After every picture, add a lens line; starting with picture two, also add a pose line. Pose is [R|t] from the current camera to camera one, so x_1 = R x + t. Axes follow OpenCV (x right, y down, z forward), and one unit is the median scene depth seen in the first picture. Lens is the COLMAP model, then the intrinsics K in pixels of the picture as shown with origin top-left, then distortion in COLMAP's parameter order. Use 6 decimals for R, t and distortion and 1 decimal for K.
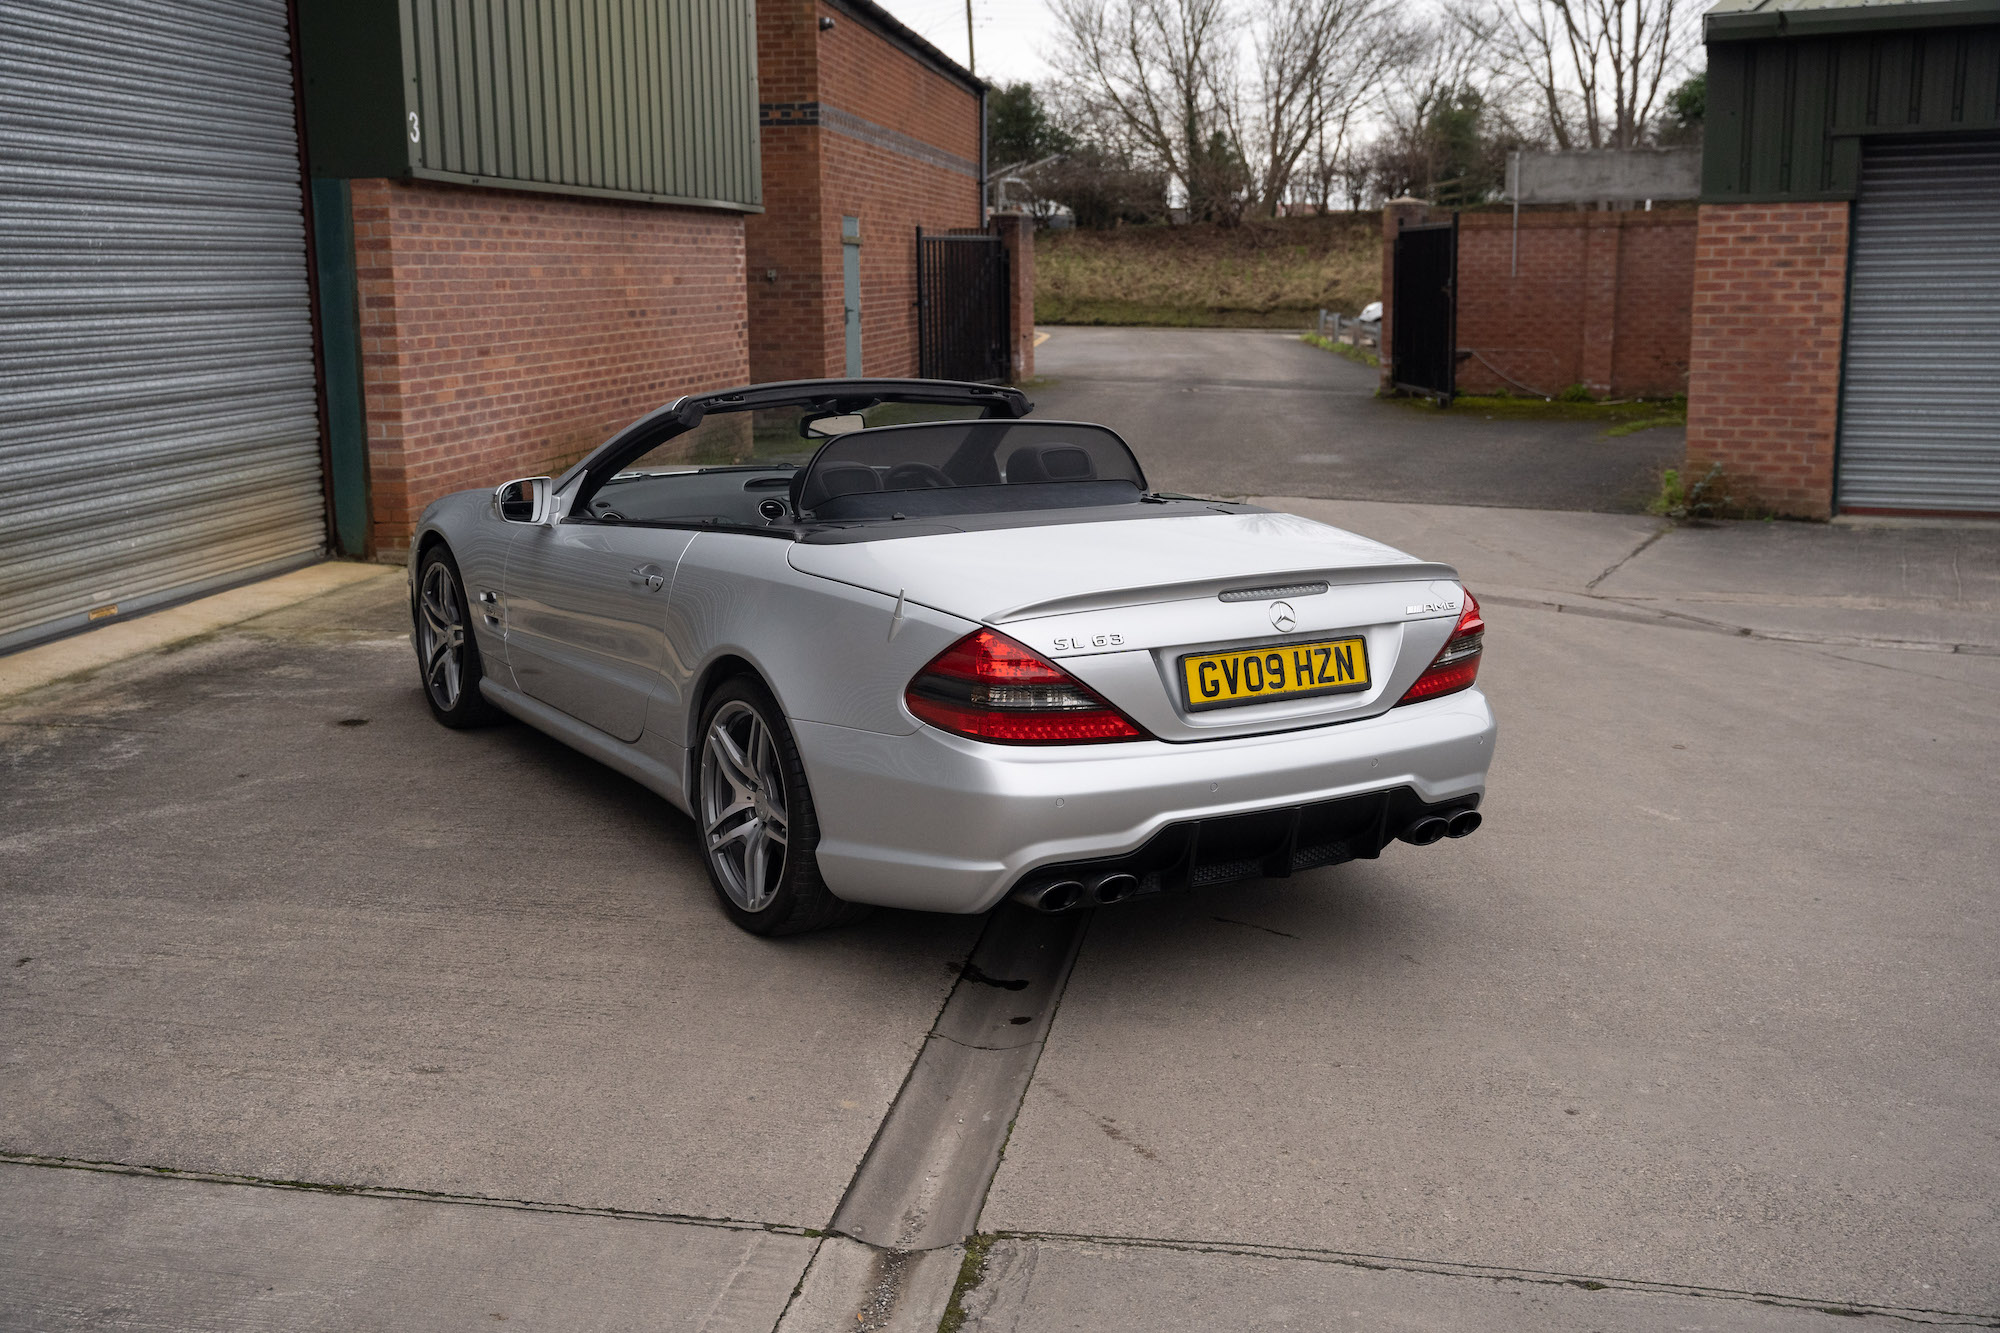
lens RADIAL K [[2035.1, 0, 991.1], [0, 2035.1, 666.3], [0, 0, 1]] dist [0.008100, -0.015413]
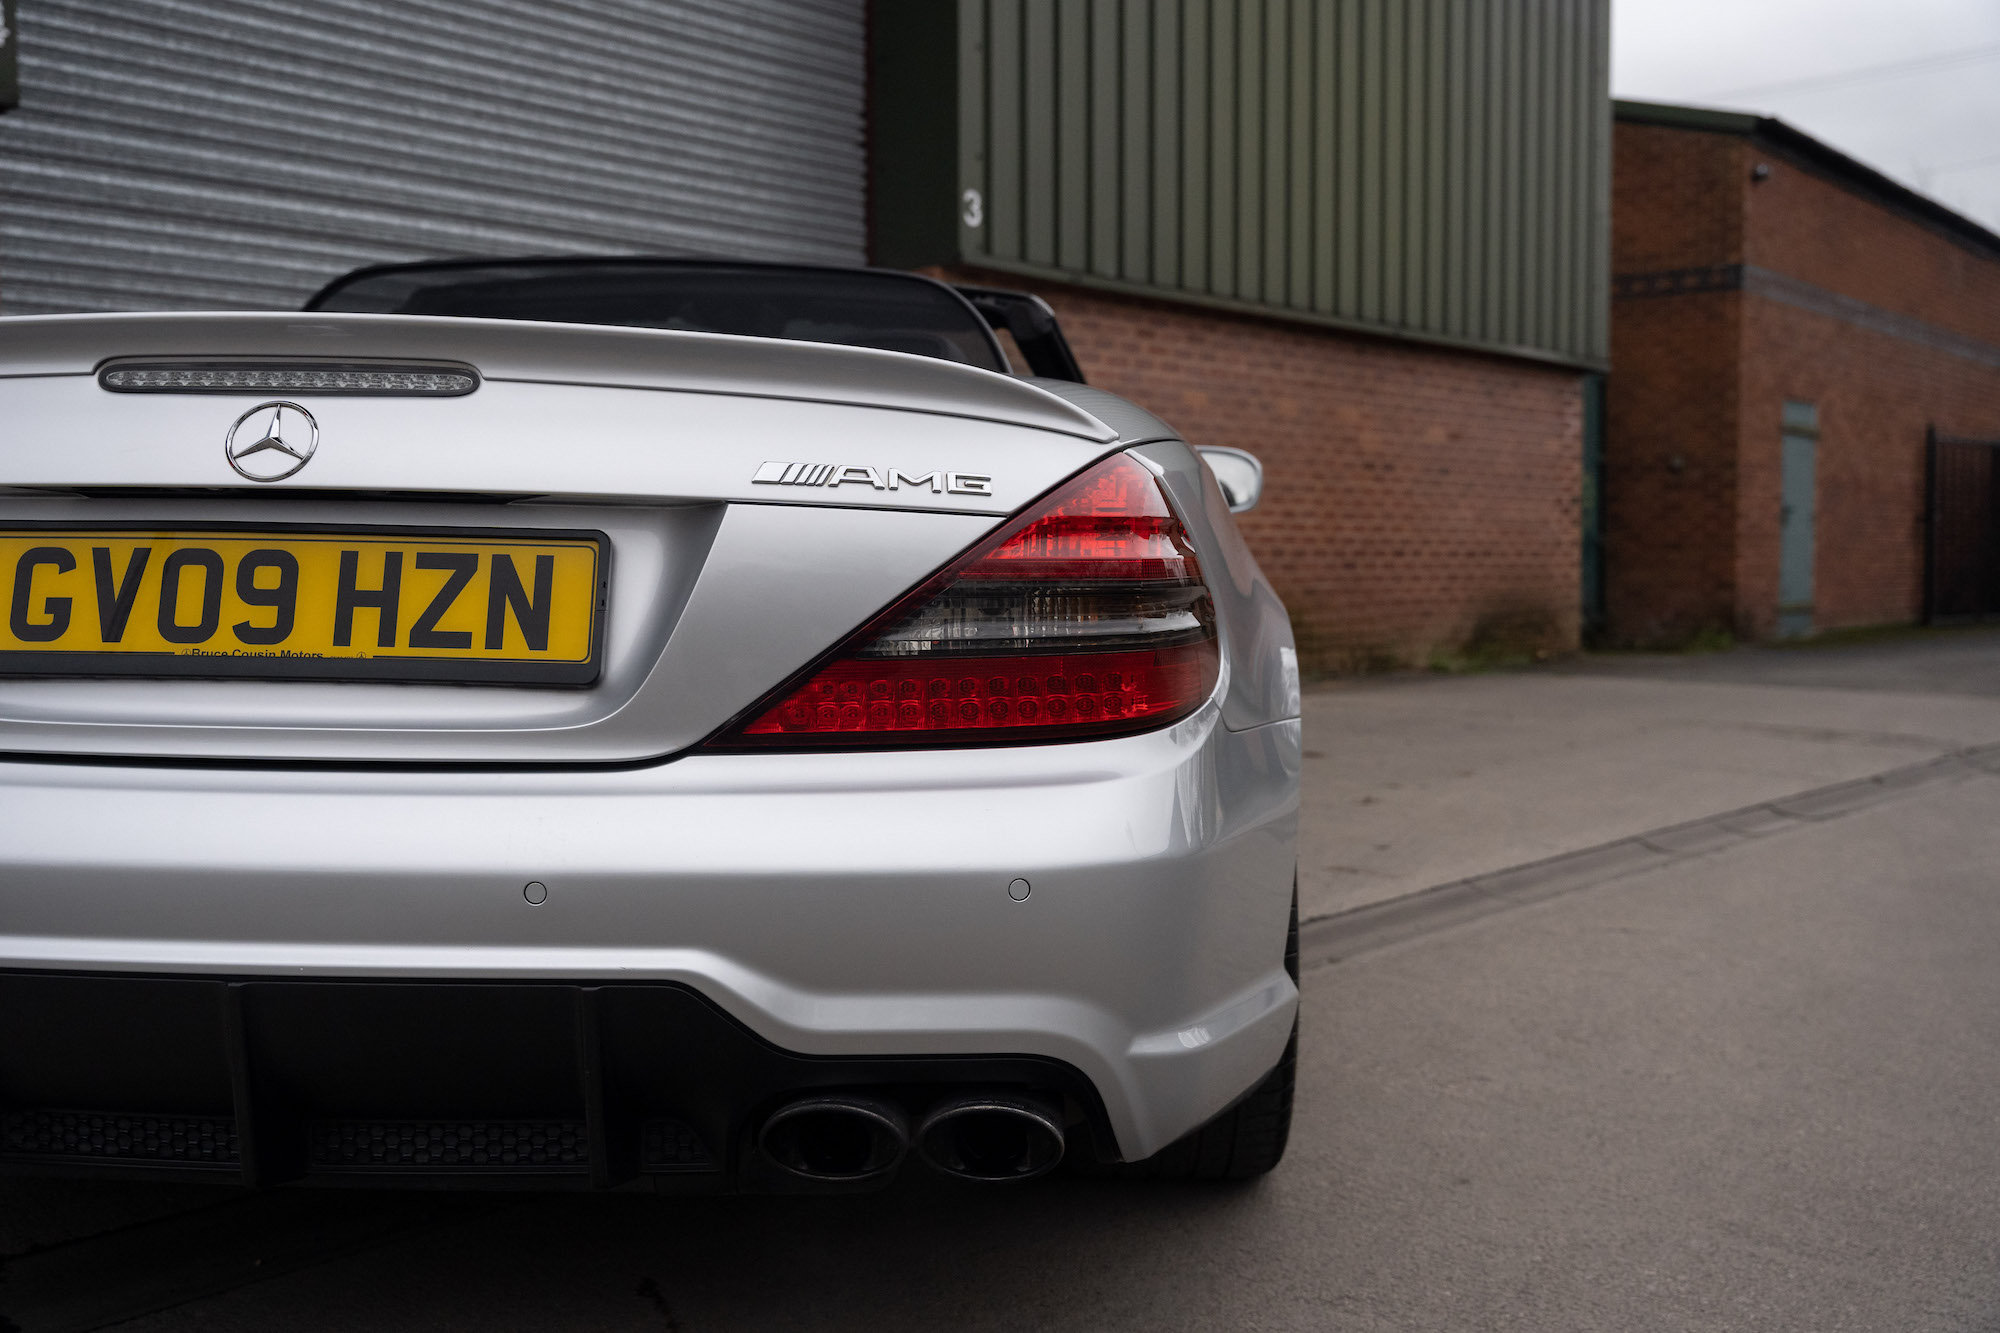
lens RADIAL K [[1933.5, 0, 996.4], [0, 1933.5, 658.4], [0, 0, 1]] dist [0.003912, 0.012030]
pose [[0.838858, 0.036232, -0.543143, 0.185732], [-0.111353, 0.988105, -0.106064, 0.015026], [0.532839, 0.149453, 0.832914, 0.335868]]
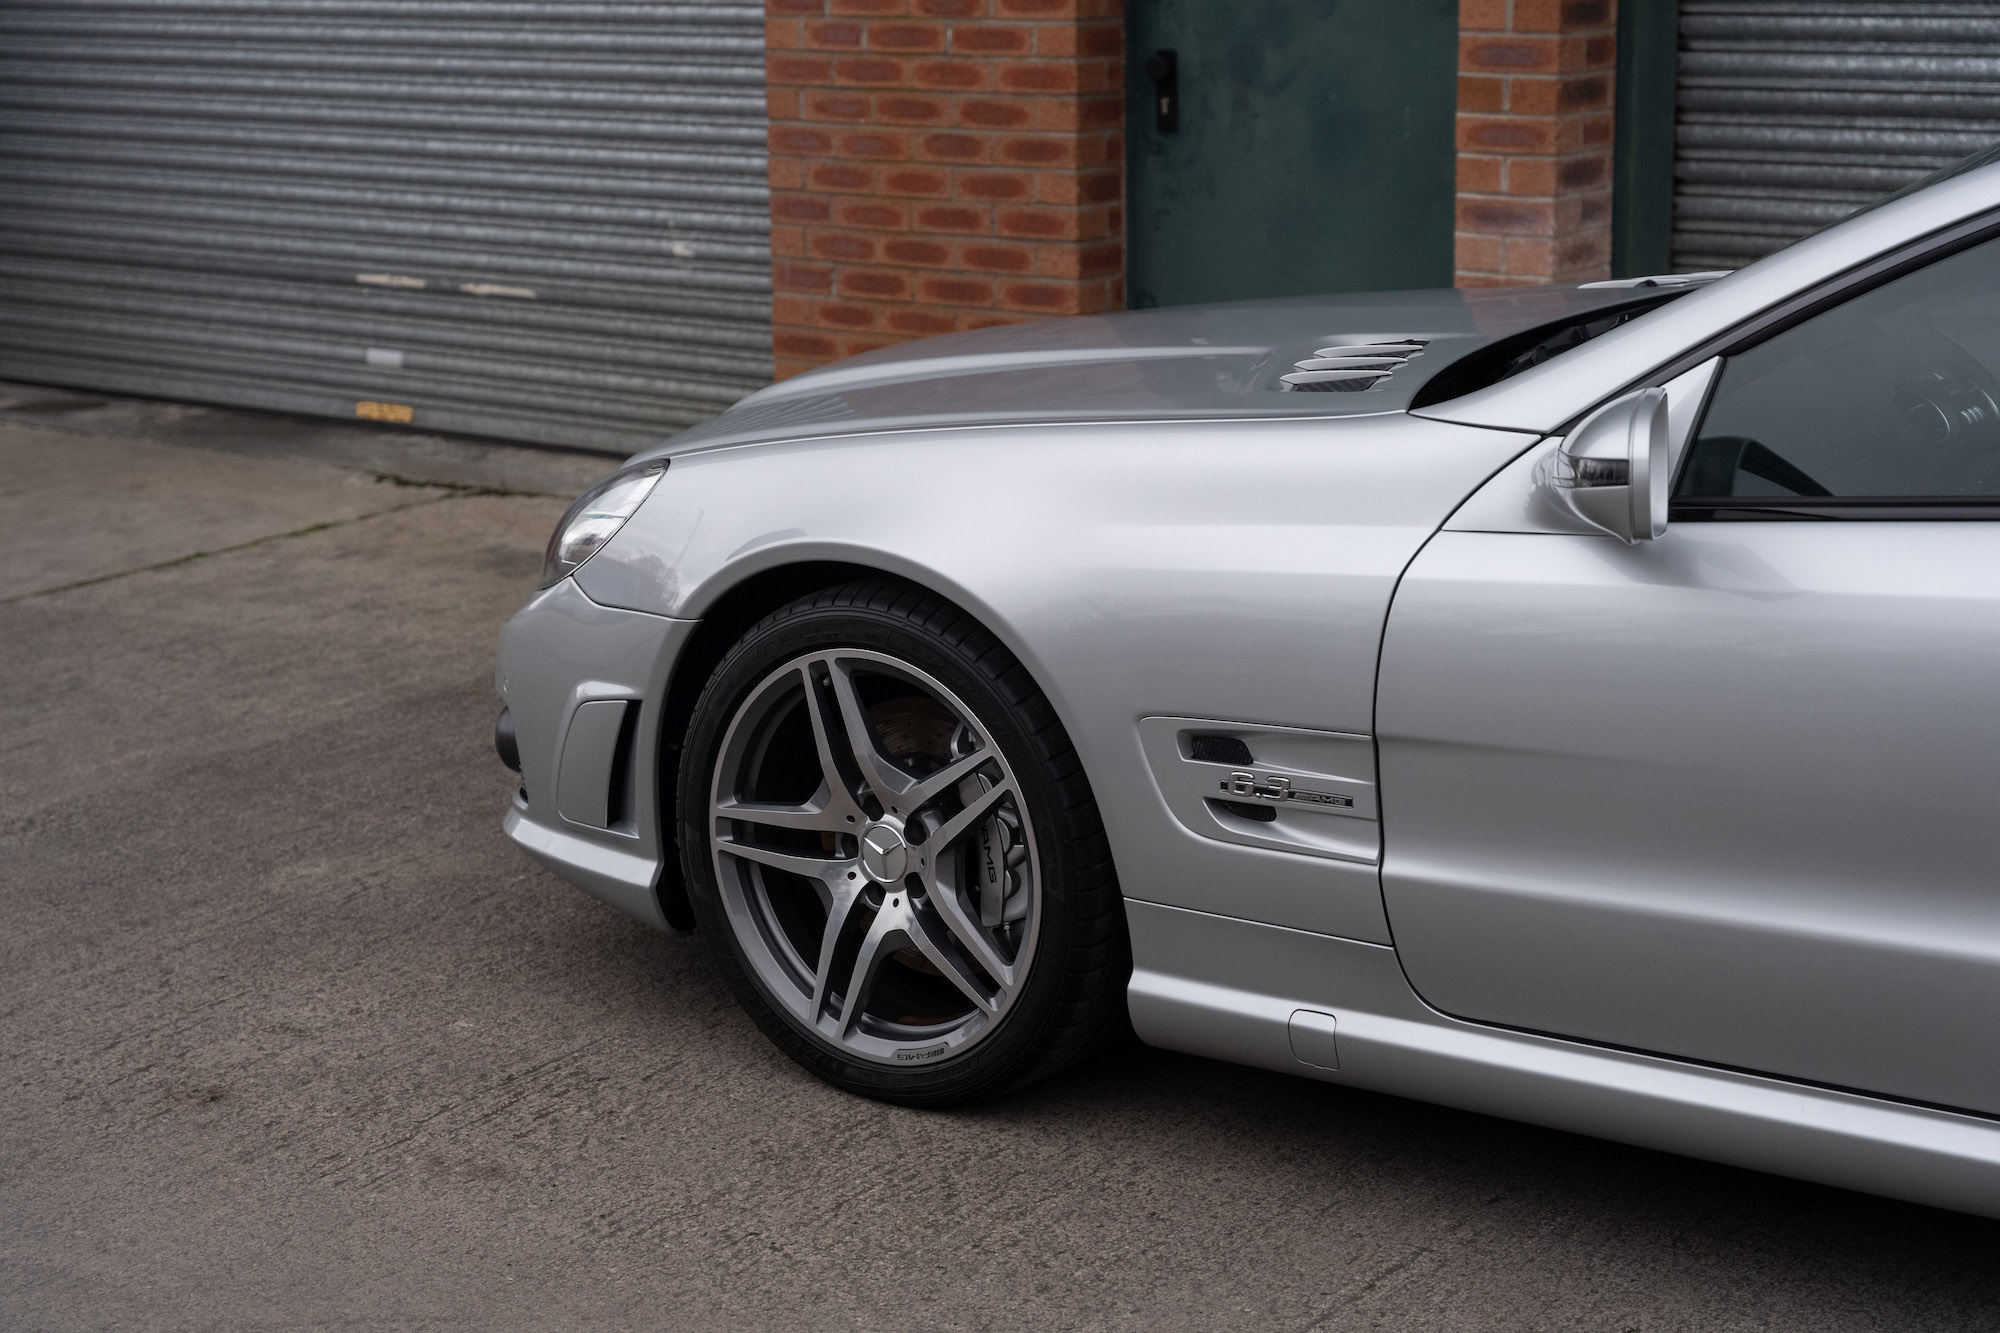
lens RADIAL K [[3384.3, 0, 1001.3], [0, 3384.3, 663.8], [0, 0, 1]] dist [0.041977, 0.013601]
pose [[-0.463516, 0.220030, -0.858336, 0.219320], [-0.149479, 0.935380, 0.320501, -0.153681], [0.873389, 0.276861, -0.400673, 0.817106]]
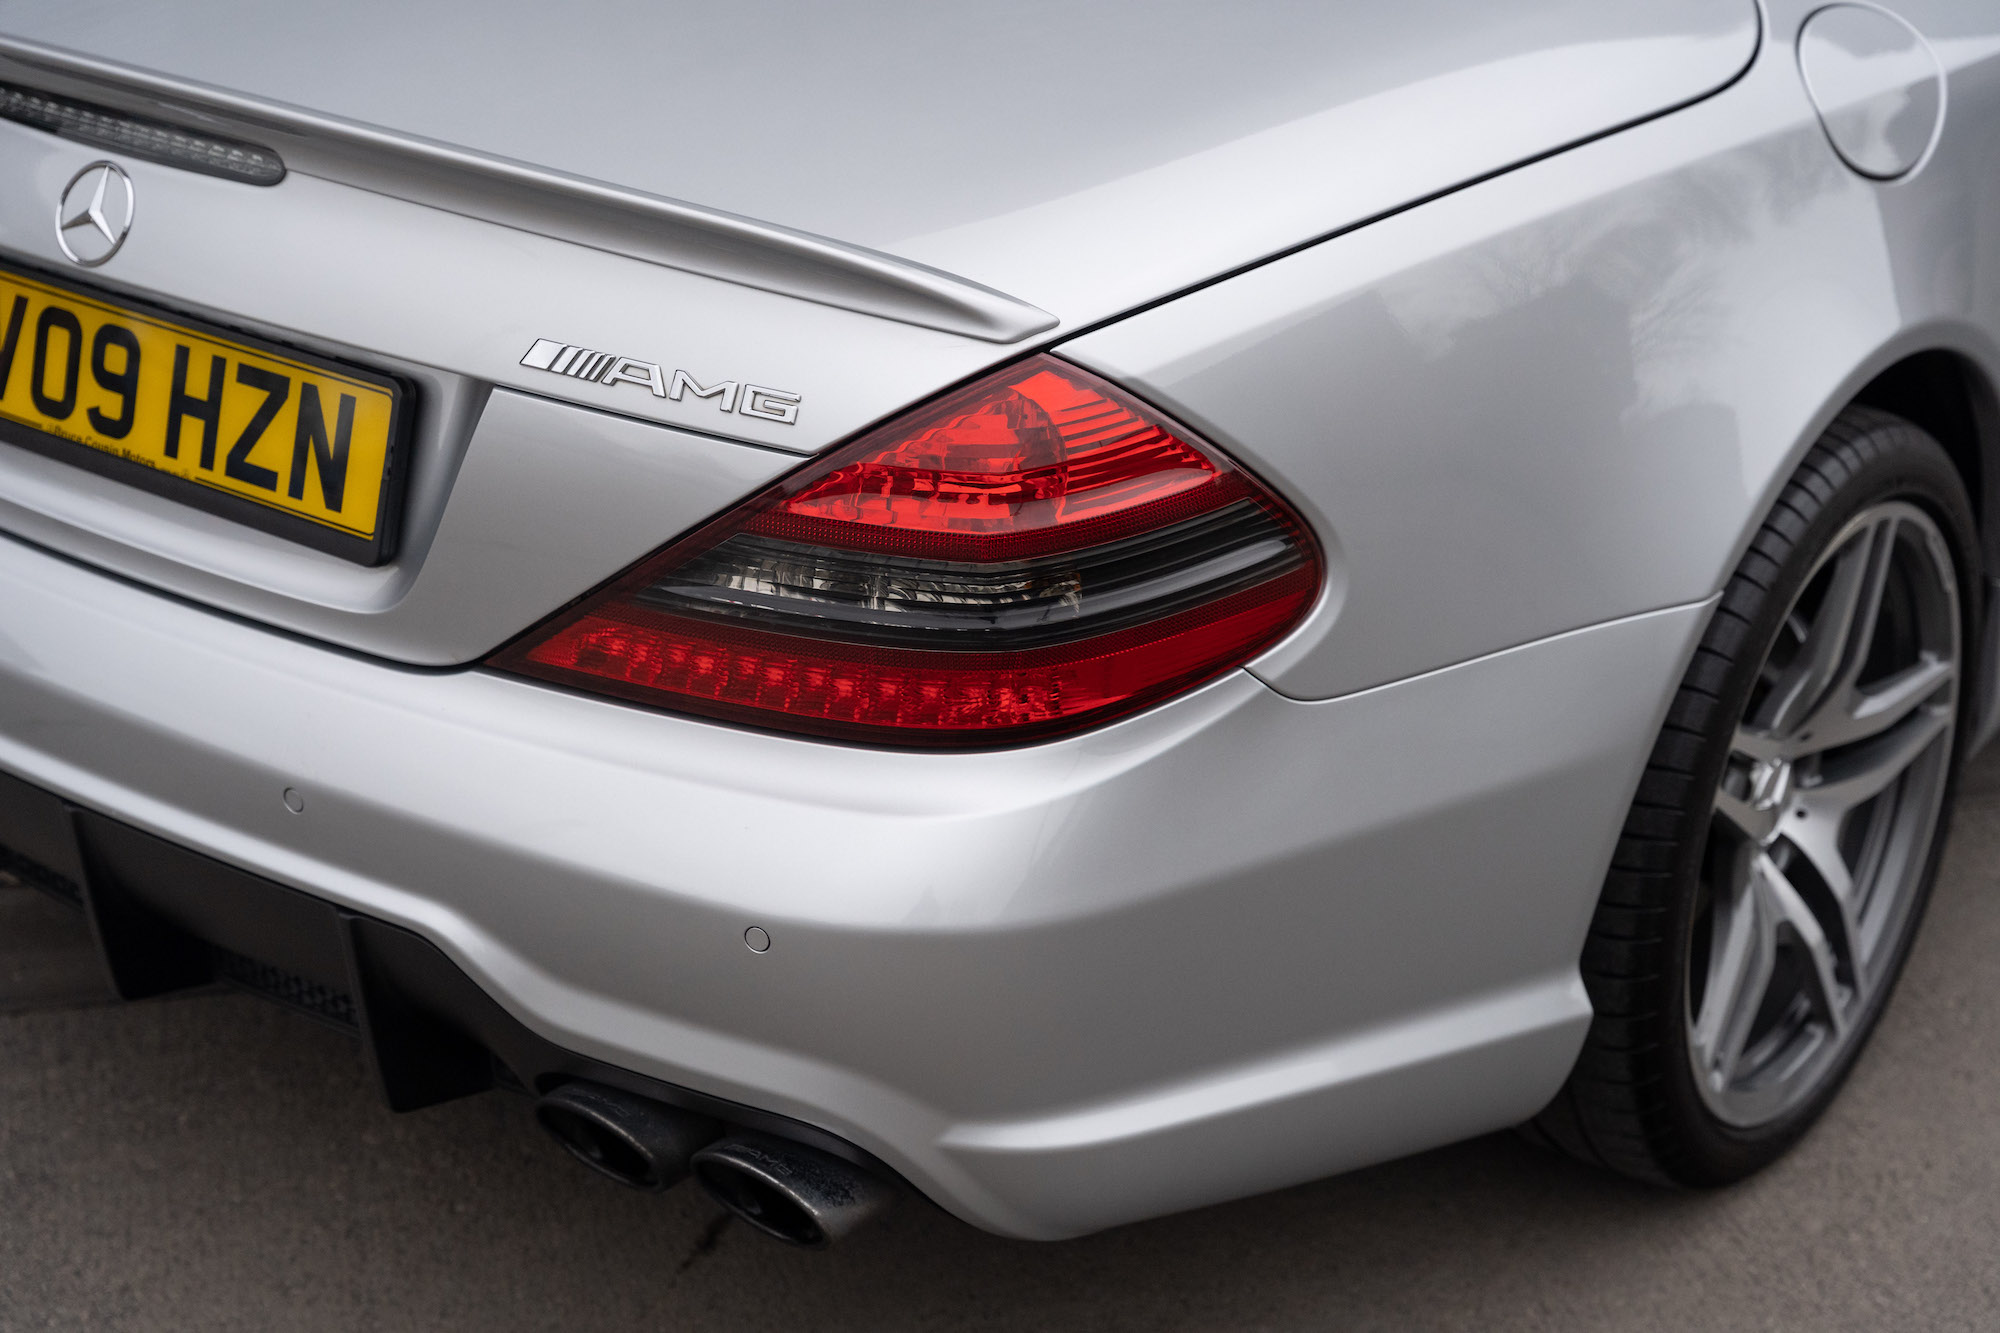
lens RADIAL K [[3422.2, 0, 998.2], [0, 3422.2, 667.2], [0, 0, 1]] dist [-0.002557, 0.014464]
pose [[0.375609, 0.380946, -0.844866, 0.277712], [-0.185813, 0.924060, 0.334047, -0.067222], [0.907960, 0.031516, 0.417870, 0.387198]]
